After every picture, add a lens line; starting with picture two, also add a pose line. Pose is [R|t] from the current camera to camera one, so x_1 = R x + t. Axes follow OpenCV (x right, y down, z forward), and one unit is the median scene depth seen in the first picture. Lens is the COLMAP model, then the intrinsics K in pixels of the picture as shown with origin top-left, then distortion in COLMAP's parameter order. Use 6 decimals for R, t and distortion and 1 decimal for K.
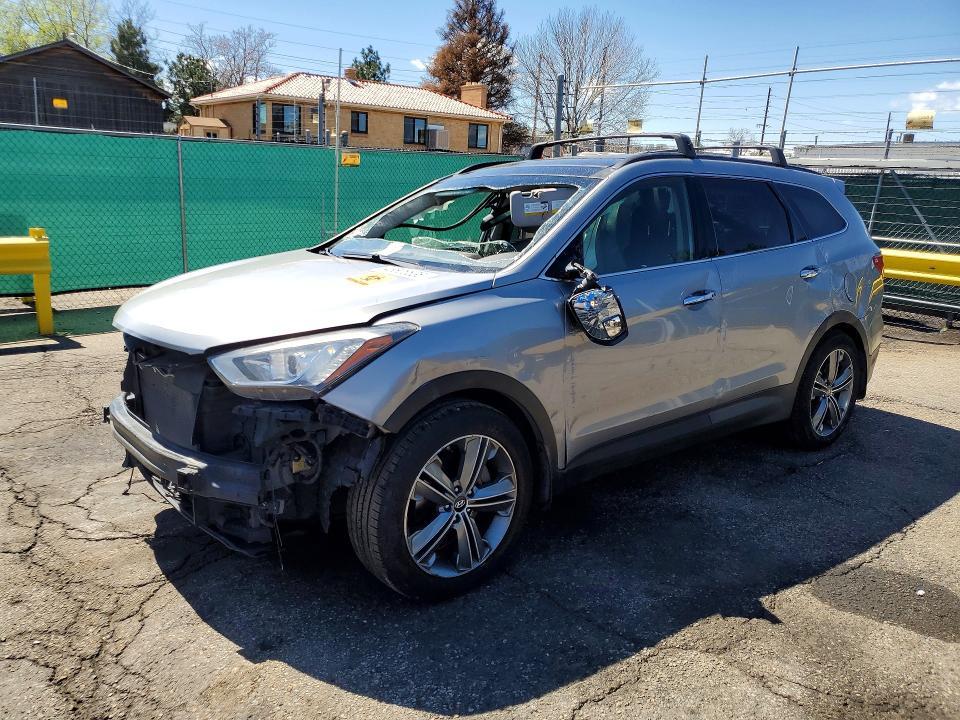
lens RADIAL K [[759.6, 0, 478.8], [0, 759.6, 364.4], [0, 0, 1]] dist [0.007693, 0.000938]
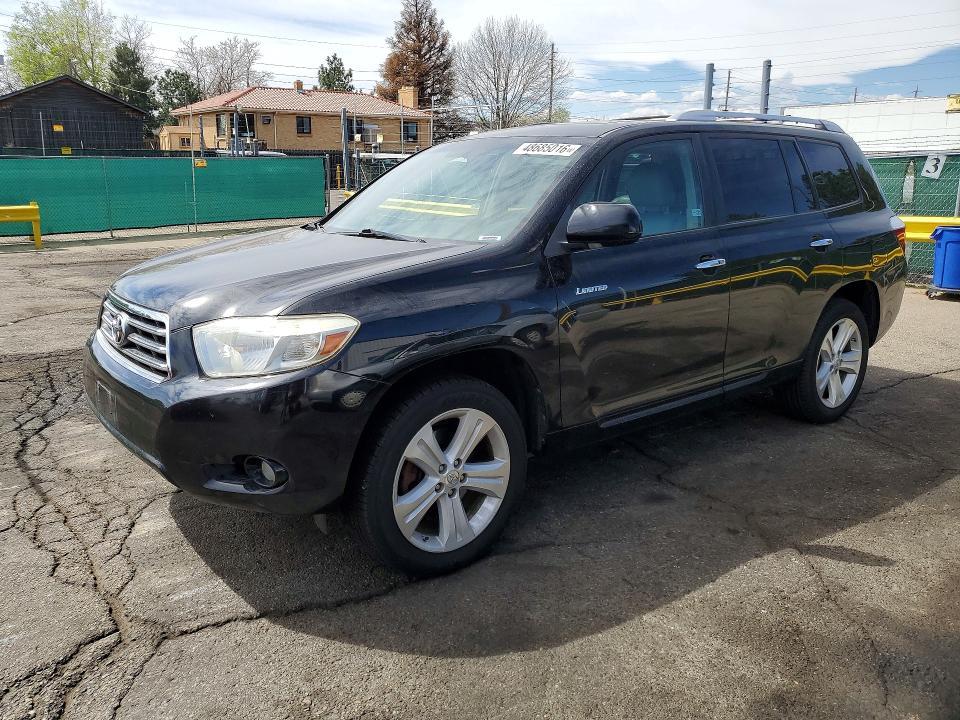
lens RADIAL K [[769.1, 0, 479.1], [0, 769.1, 357.4], [0, 0, 1]] dist [-0.013221, -0.001067]
pose [[0.999226, -0.028561, -0.027053, 0.095788], [0.028698, 0.999577, 0.004671, 0.037604], [0.026909, -0.005444, 0.999623, -0.150098]]
